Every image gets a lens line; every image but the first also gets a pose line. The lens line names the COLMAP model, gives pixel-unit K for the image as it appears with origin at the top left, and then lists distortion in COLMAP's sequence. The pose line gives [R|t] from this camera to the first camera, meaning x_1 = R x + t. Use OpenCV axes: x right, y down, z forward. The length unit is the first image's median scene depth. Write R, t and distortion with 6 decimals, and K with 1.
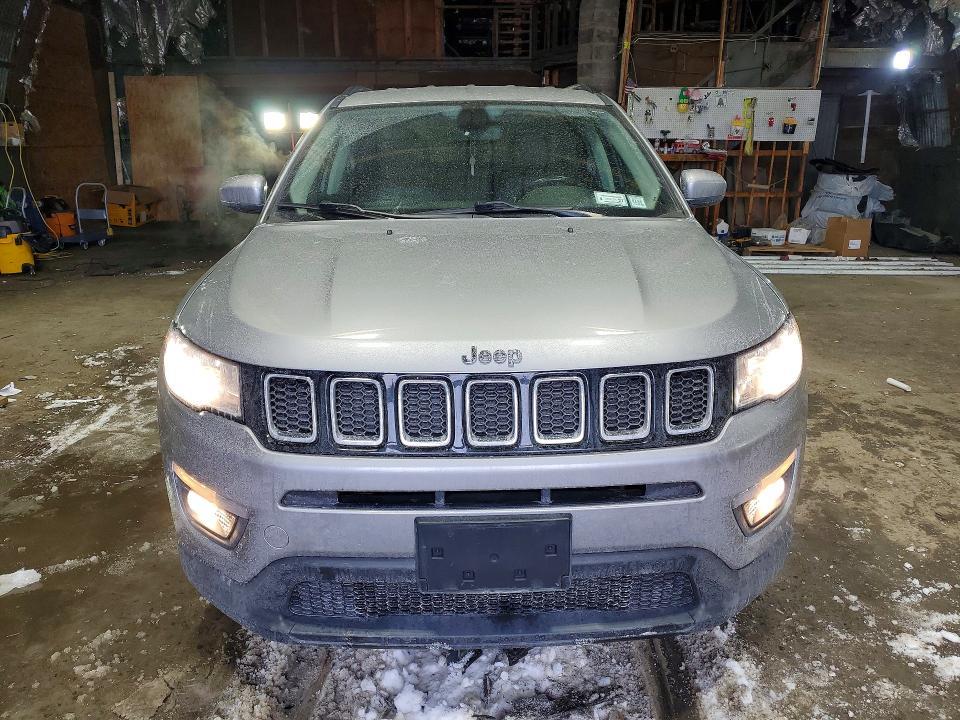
lens RADIAL K [[763.3, 0, 483.1], [0, 763.3, 357.5], [0, 0, 1]] dist [0.011774, 0.018728]
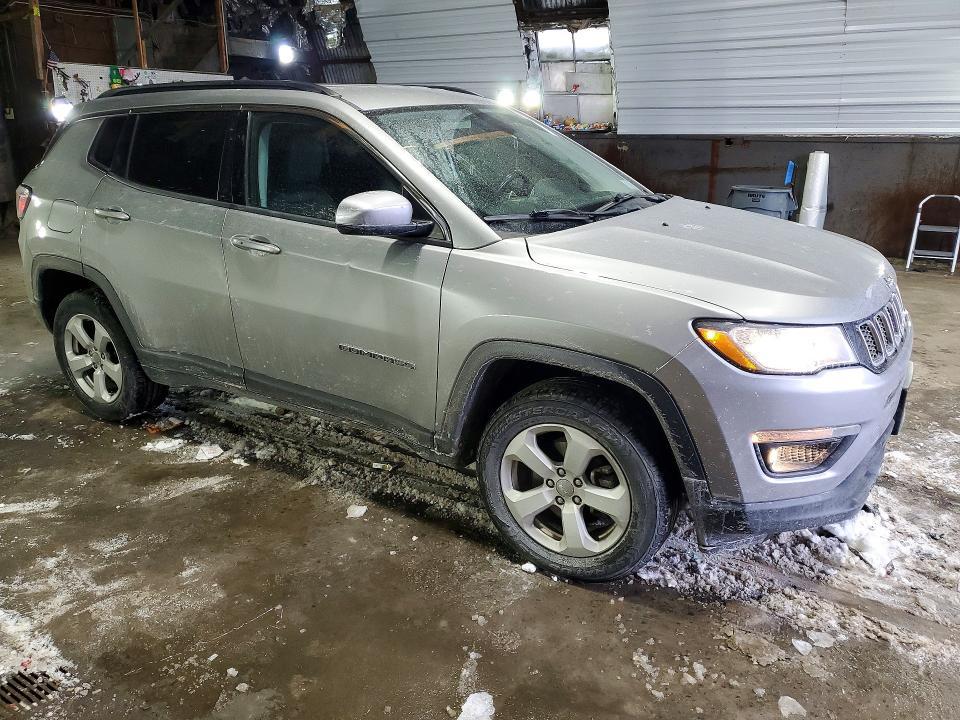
lens RADIAL K [[763.3, 0, 482.6], [0, 763.3, 362.2], [0, 0, 1]] dist [0.011774, 0.018728]
pose [[0.530136, -0.262896, 0.806128, -0.736818], [0.231530, 0.959472, 0.160644, -0.122803], [-0.815690, 0.101479, 0.569519, 0.319047]]
